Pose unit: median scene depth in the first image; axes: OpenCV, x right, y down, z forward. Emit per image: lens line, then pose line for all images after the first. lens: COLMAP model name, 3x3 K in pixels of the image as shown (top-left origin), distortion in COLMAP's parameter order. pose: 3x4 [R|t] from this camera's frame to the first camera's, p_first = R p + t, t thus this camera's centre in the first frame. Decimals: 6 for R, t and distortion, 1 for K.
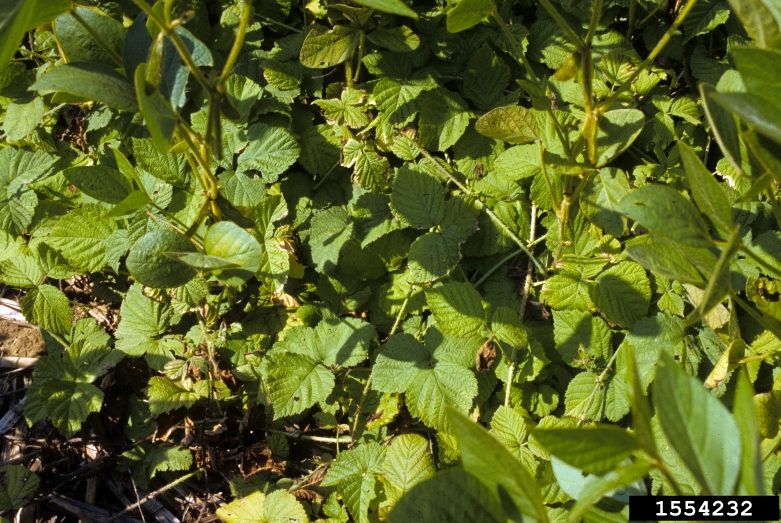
lens RADIAL K [[1246.8, 0, 390.5], [0, 1246.8, 261.5], [0, 0, 1]] dist [-0.020357, 0.149414]
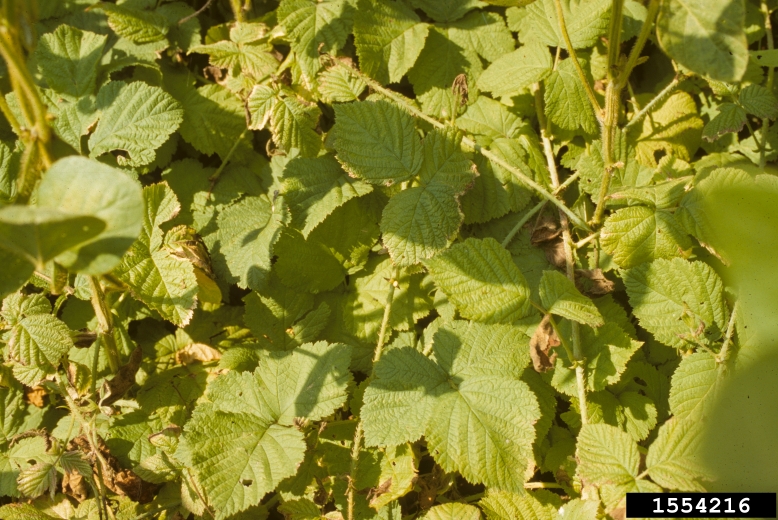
lens RADIAL K [[1242.0, 0, 389.0], [0, 1242.0, 260.0], [0, 0, 1]] dist [-0.020357, 0.149414]
pose [[0.978704, -0.177330, 0.103400, -0.048232], [0.190017, 0.973200, -0.129521, 0.090207], [-0.077661, 0.146410, 0.986171, 0.369898]]
